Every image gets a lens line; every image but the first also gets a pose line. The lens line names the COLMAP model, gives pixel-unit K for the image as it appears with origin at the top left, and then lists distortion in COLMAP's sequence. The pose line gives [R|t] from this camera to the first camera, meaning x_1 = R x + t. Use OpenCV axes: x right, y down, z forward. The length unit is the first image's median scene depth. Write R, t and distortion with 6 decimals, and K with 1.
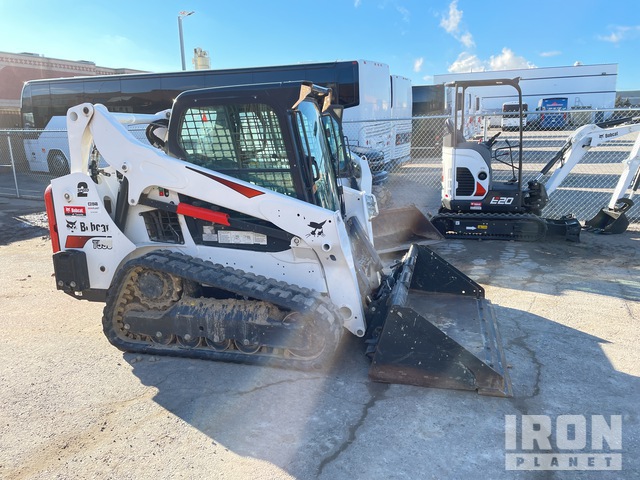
lens RADIAL K [[499.7, 0, 319.0], [0, 499.7, 242.8], [0, 0, 1]] dist [0.012600, -0.010726]
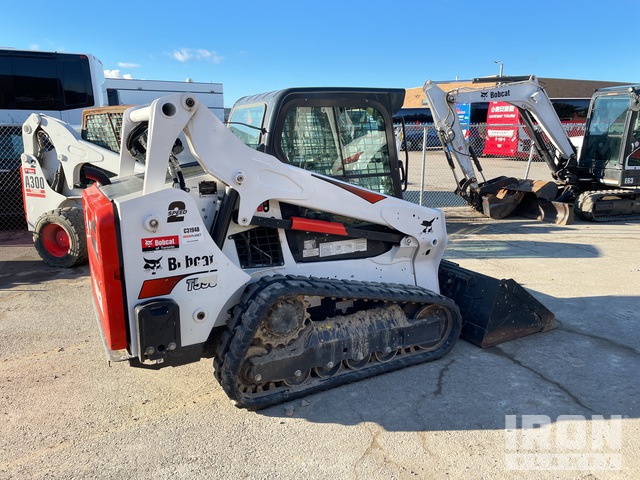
lens RADIAL K [[499.7, 0, 318.7], [0, 499.7, 244.2], [0, 0, 1]] dist [0.012600, -0.010726]
pose [[0.714059, -0.130861, 0.687746, -0.821623], [0.139290, 0.989291, 0.043618, -0.062775], [-0.686089, 0.064651, 0.724640, 0.339763]]
